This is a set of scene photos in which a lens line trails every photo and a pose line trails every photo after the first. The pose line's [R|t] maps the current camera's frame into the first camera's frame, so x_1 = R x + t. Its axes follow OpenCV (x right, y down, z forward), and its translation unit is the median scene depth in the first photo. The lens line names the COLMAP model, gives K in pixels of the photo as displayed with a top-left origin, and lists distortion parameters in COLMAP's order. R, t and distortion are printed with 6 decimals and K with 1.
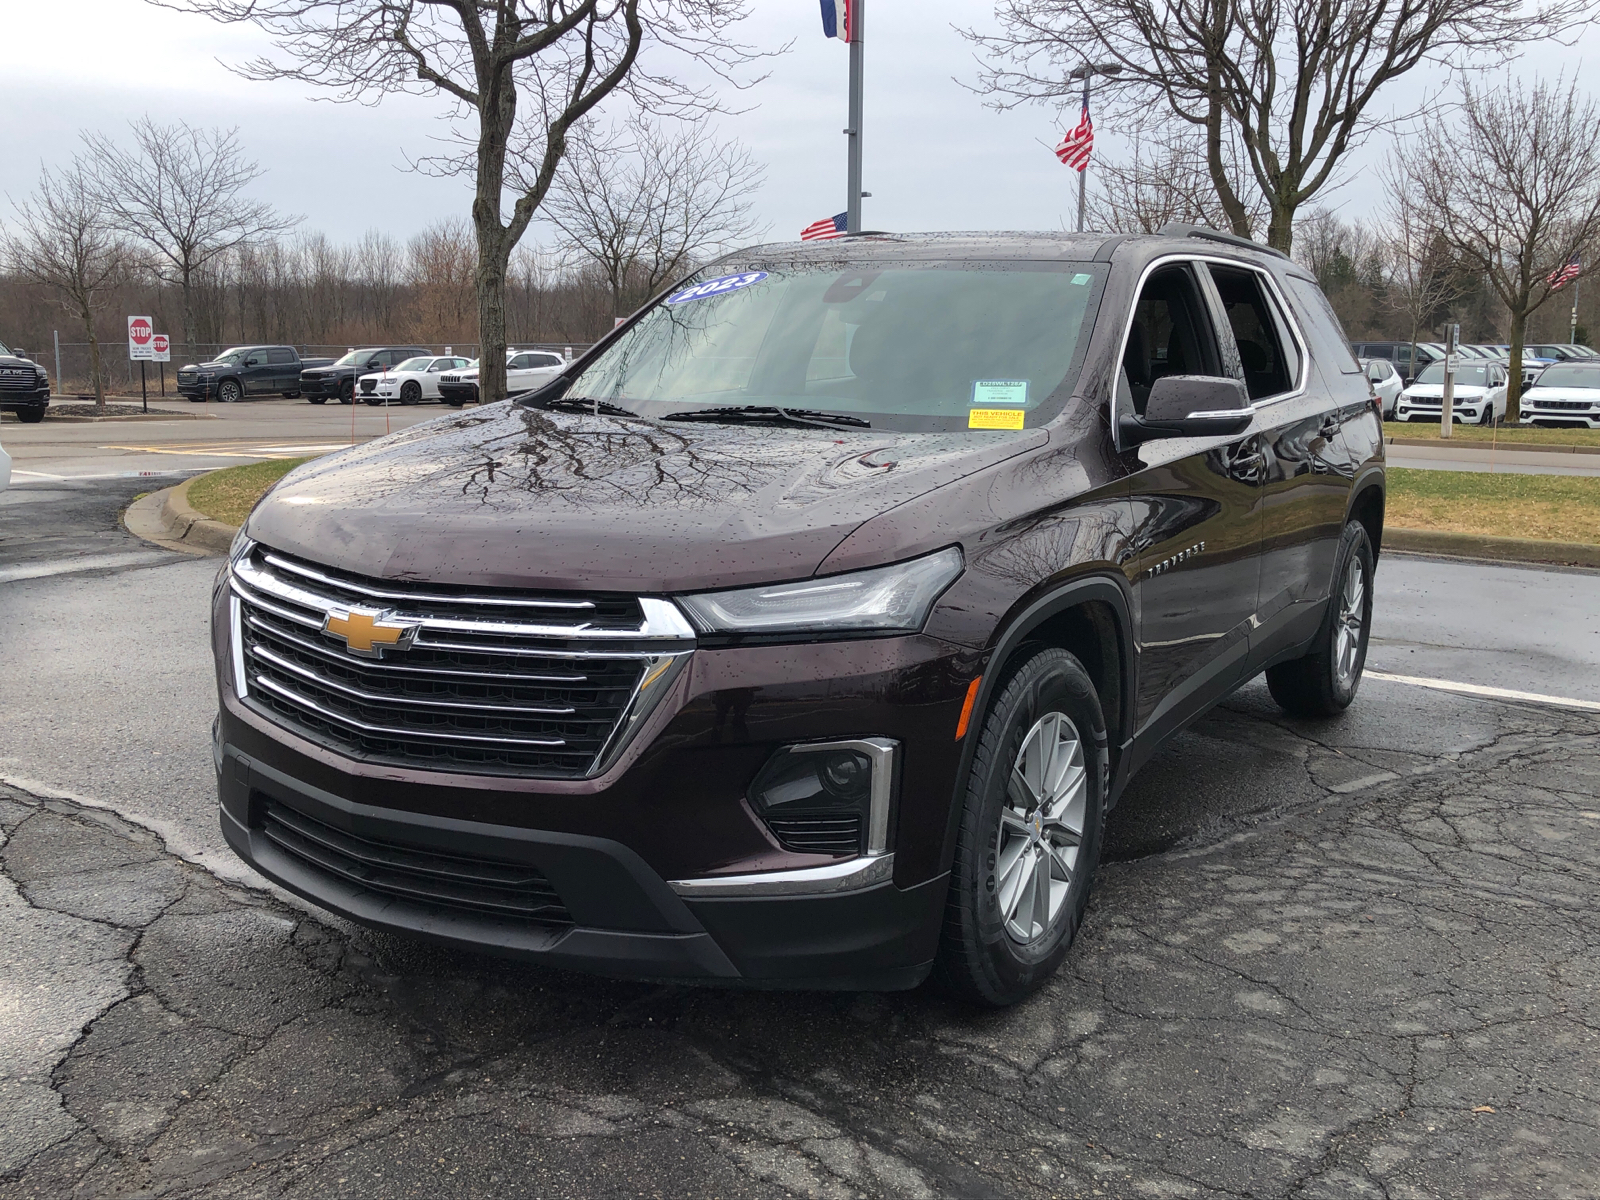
lens RADIAL K [[1463.7, 0, 810.0], [0, 1463.7, 602.4], [0, 0, 1]] dist [0.019654, 0.000000]
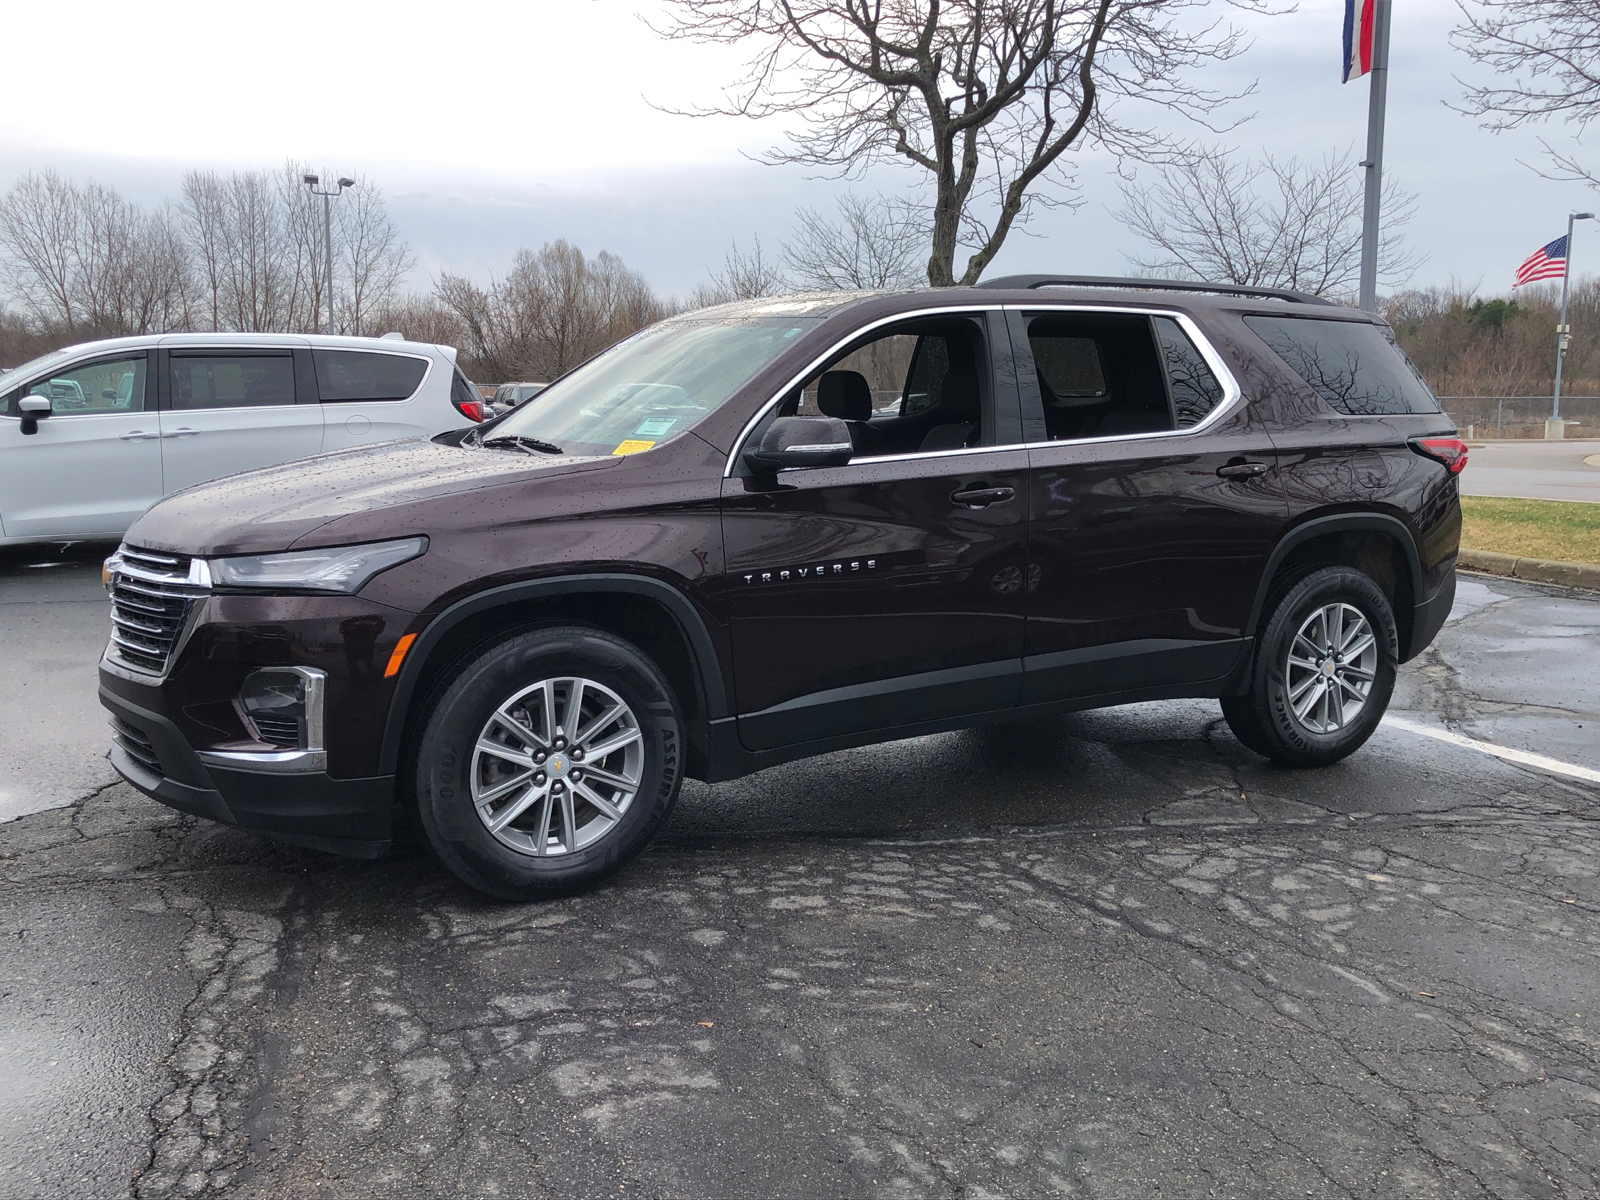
lens RADIAL K [[1463.7, 0, 801.5], [0, 1463.7, 603.8], [0, 0, 1]] dist [0.019654, 0.000000]
pose [[0.879899, 0.062843, -0.470986, 0.698374], [-0.076028, 0.997065, -0.008998, 0.005497], [0.469038, 0.043725, 0.882095, -0.019029]]
